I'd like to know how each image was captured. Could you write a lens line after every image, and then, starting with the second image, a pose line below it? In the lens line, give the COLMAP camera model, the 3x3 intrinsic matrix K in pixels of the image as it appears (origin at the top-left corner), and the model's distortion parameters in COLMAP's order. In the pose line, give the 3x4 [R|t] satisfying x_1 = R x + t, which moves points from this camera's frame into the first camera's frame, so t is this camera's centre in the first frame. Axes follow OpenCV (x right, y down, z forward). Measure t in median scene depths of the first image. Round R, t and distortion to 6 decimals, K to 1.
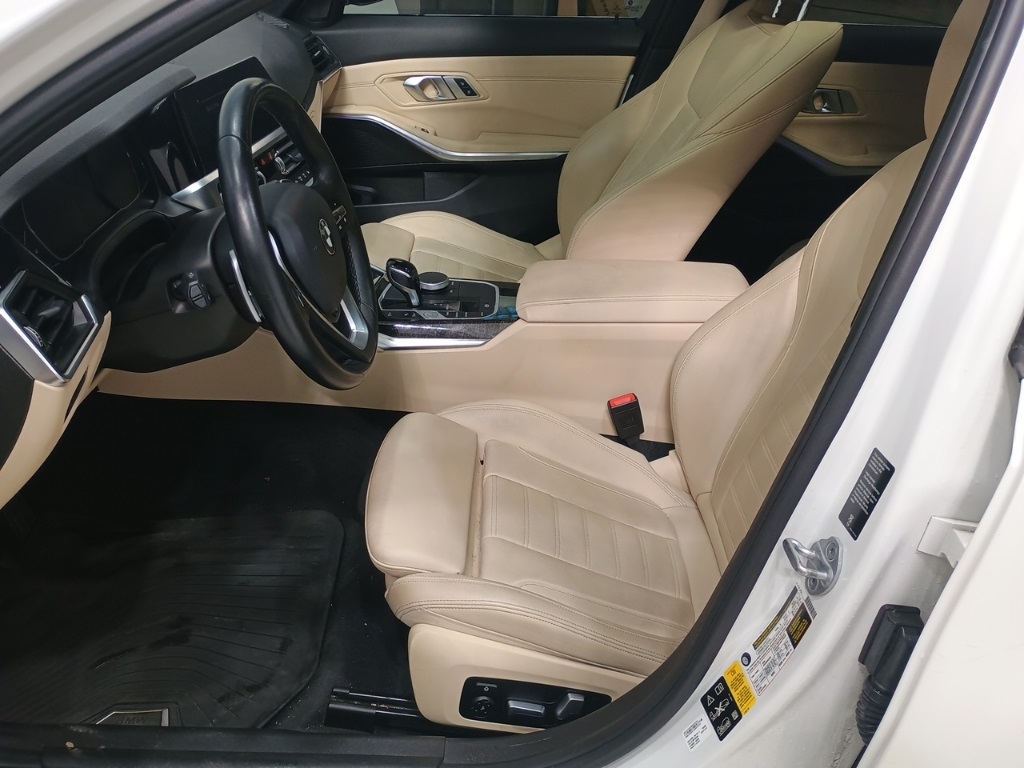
lens RADIAL K [[892.2, 0, 517.7], [0, 892.2, 379.3], [0, 0, 1]] dist [0.058529, -0.045795]
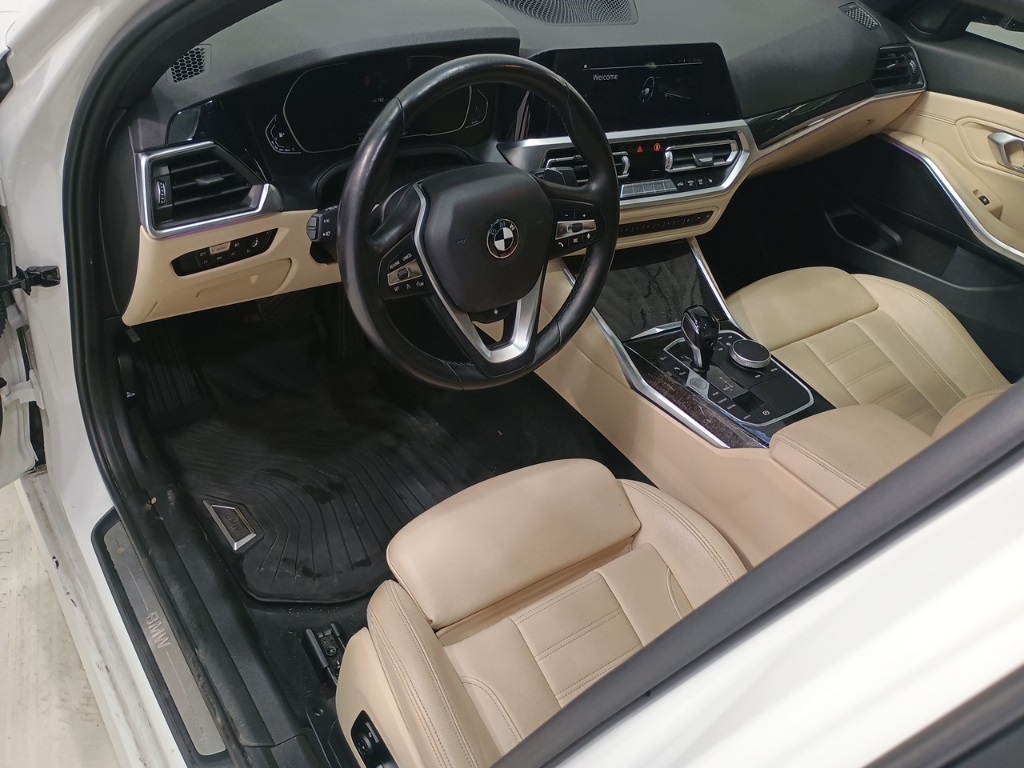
lens RADIAL K [[892.2, 0, 513.9], [0, 892.2, 376.8], [0, 0, 1]] dist [0.058529, -0.045795]
pose [[0.578135, 0.530132, -0.620258, 0.326905], [-0.496286, 0.831862, 0.248407, -0.203496], [0.647657, 0.164212, 0.744026, 0.252424]]
